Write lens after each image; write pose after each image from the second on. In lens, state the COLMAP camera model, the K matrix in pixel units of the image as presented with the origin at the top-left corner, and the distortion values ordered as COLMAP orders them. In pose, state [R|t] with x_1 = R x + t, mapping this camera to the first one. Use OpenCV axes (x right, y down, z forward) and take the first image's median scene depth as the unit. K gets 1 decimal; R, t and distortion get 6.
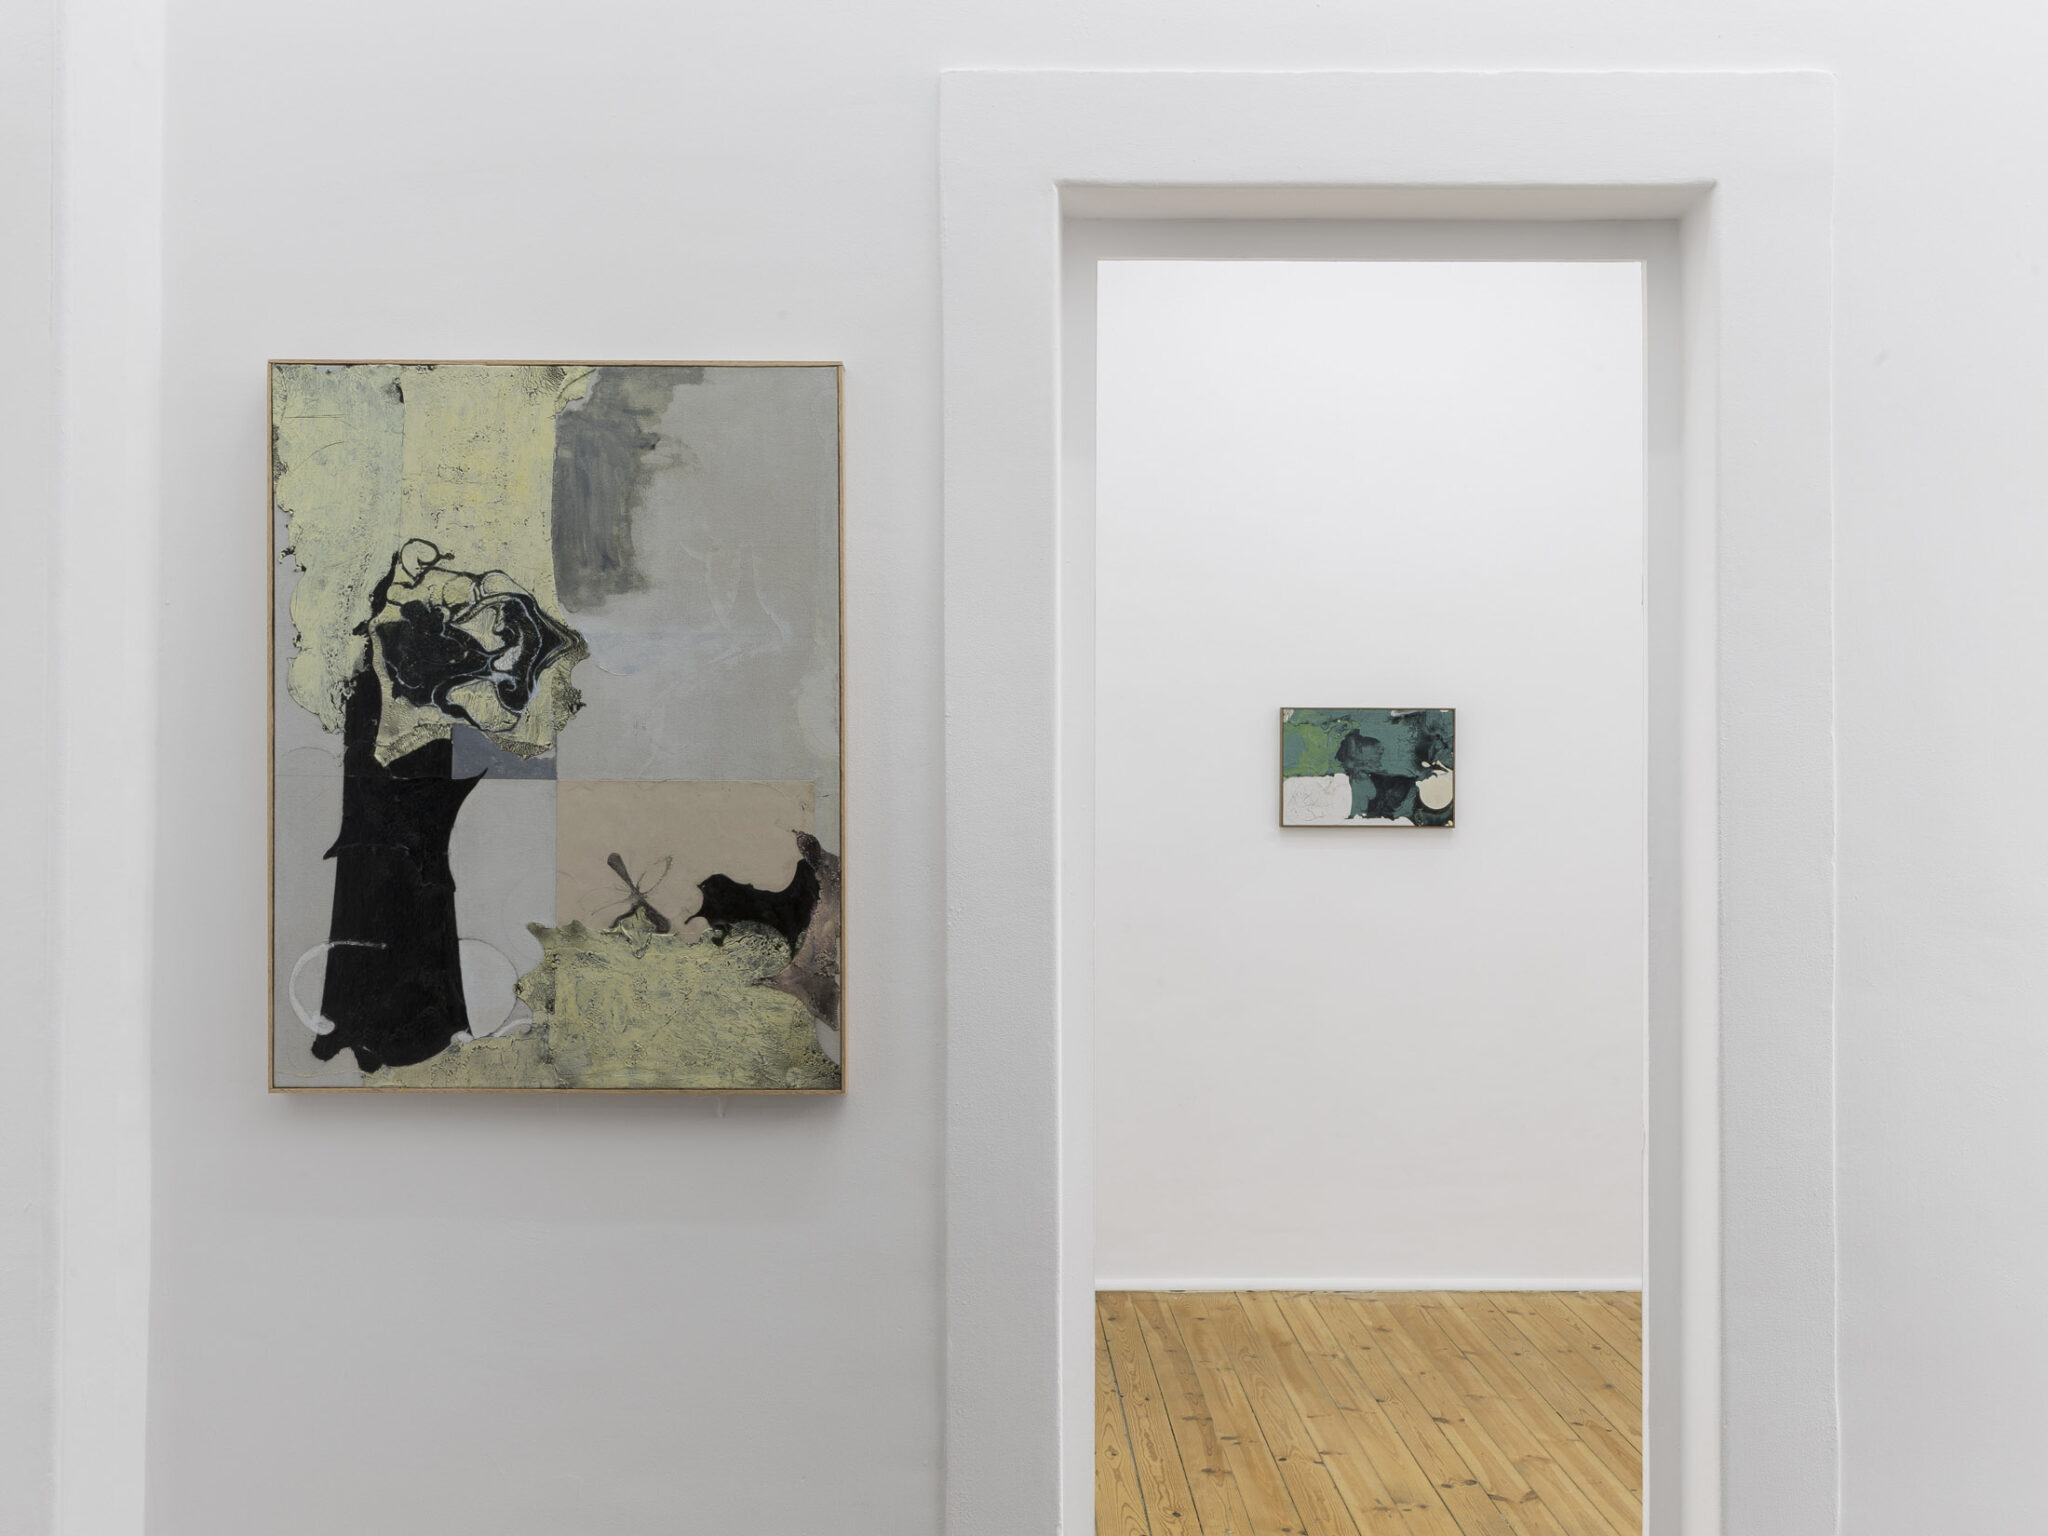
lens RADIAL K [[1915.5, 0, 1034.3], [0, 1915.5, 767.7], [0, 0, 1]] dist [-0.004589, -0.001826]
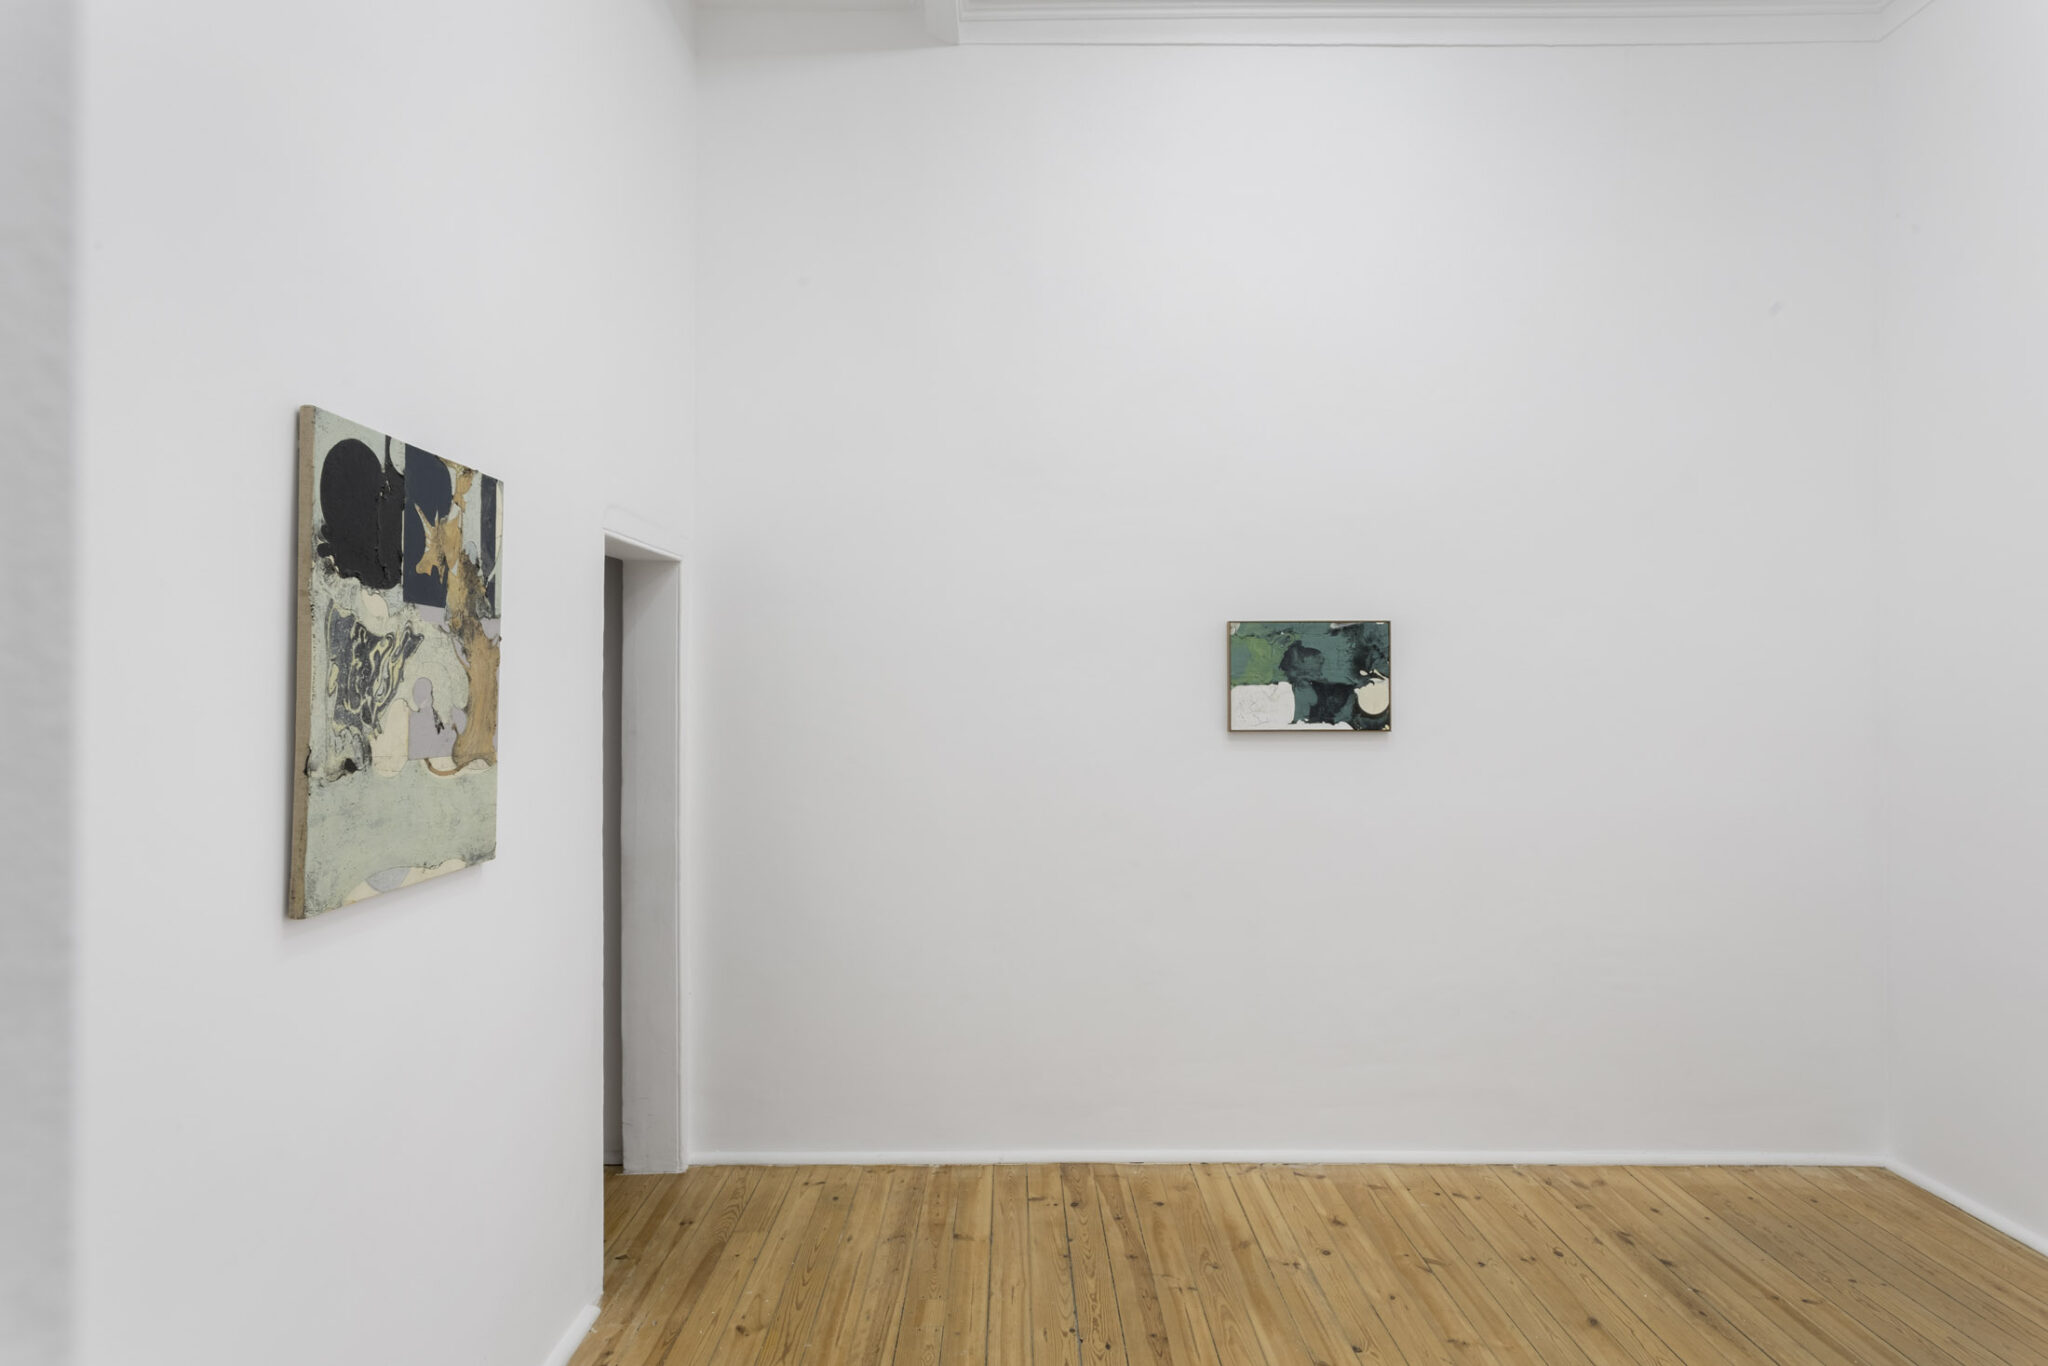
lens RADIAL K [[1115.5, 0, 1013.1], [0, 1115.5, 680.0], [0, 0, 1]] dist [0.000644, 0.001629]
pose [[0.999575, -0.007235, -0.028247, 0.024916], [0.007059, 0.999955, -0.006308, 0.004882], [0.028292, 0.006106, 0.999581, 0.366775]]
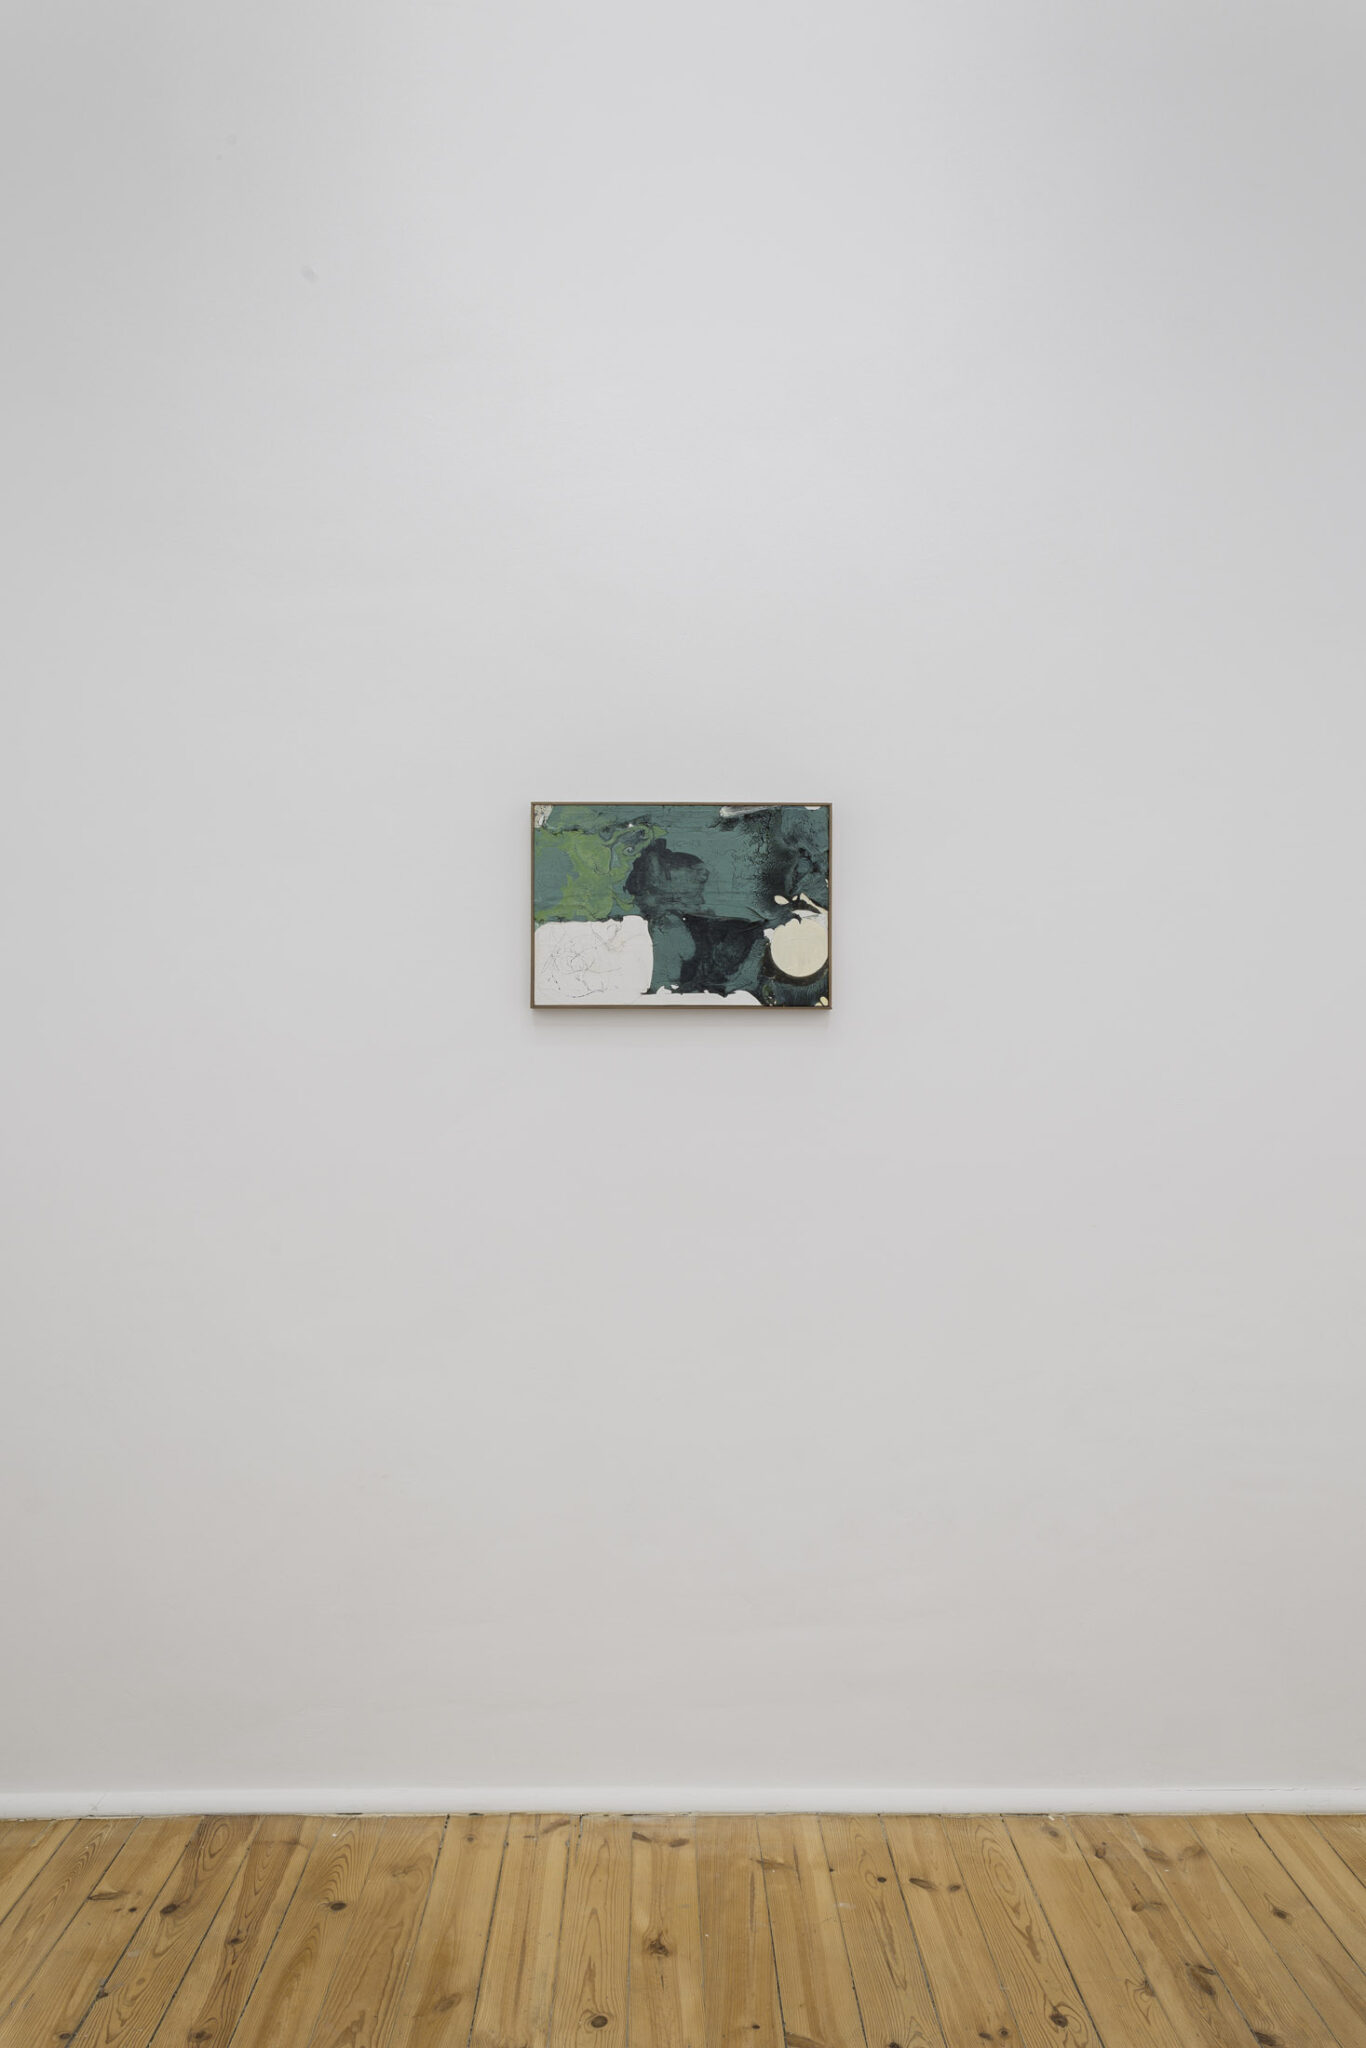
lens RADIAL K [[1554.5, 0, 691.4], [0, 1554.5, 1035.7], [0, 0, 1]] dist [0.002377, 0.005007]
pose [[0.999977, -0.001805, -0.006526, 0.180372], [0.001773, 0.999986, -0.004896, 0.041694], [0.006534, 0.004884, 0.999967, 0.529672]]
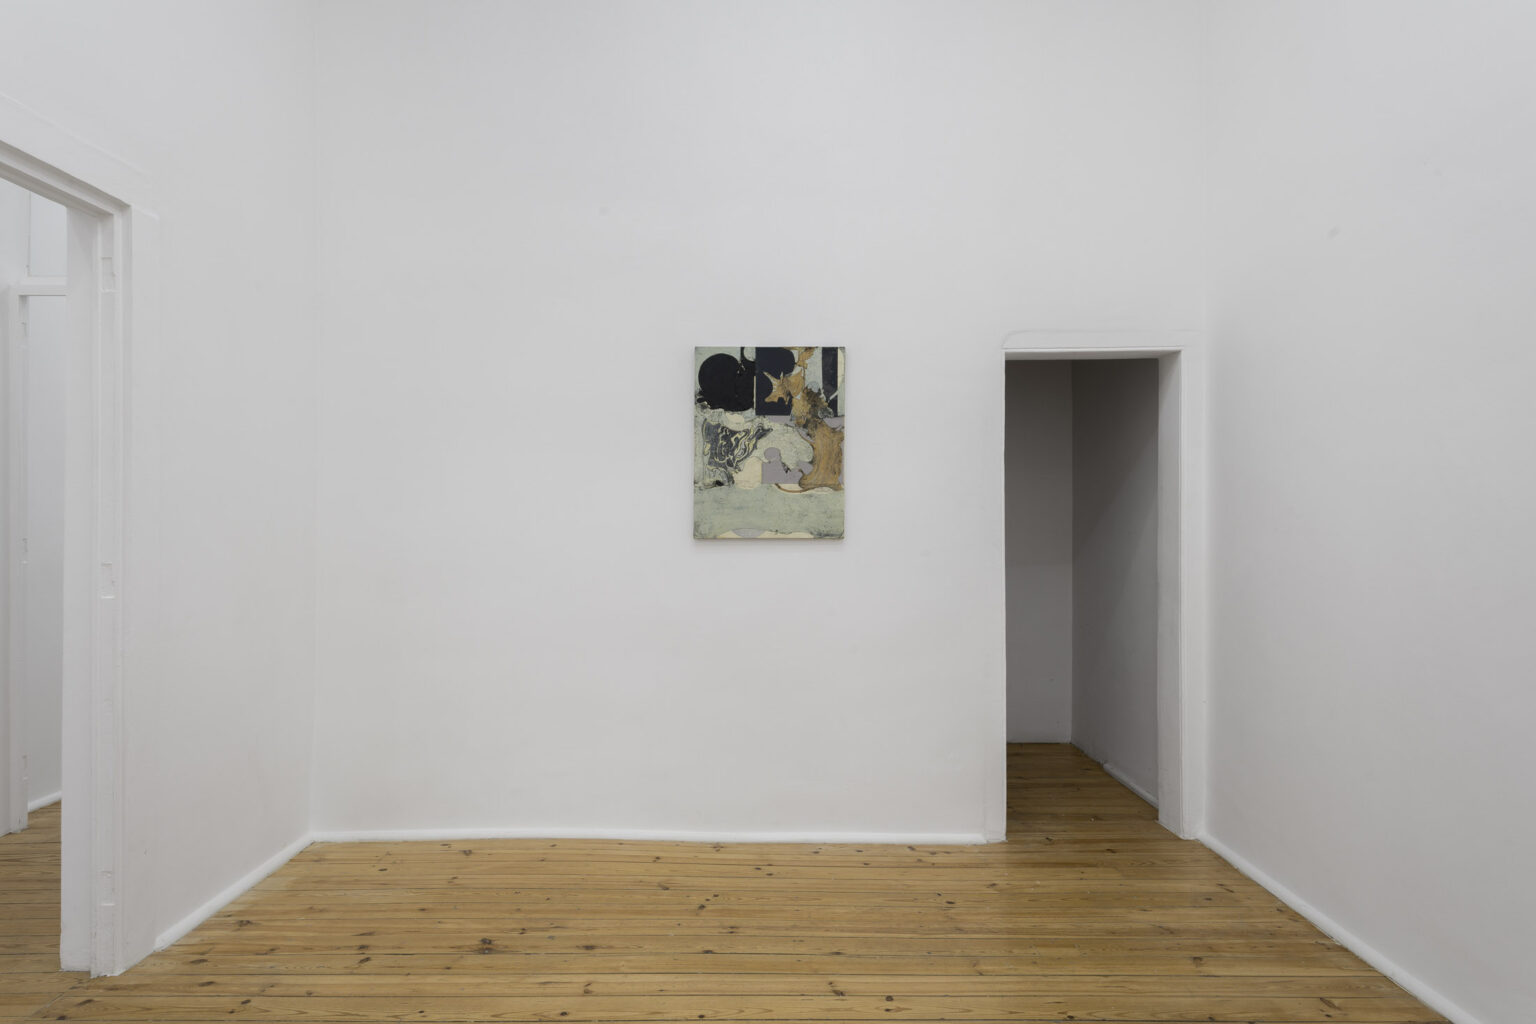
lens RADIAL K [[836.7, 0, 758.8], [0, 836.7, 511.3], [0, 0, 1]] dist [0.000644, 0.001629]
pose [[-0.011994, -0.005422, -0.999913, 0.407499], [0.005657, 0.999969, -0.005490, 0.047211], [0.999912, -0.005723, -0.011963, 0.695769]]
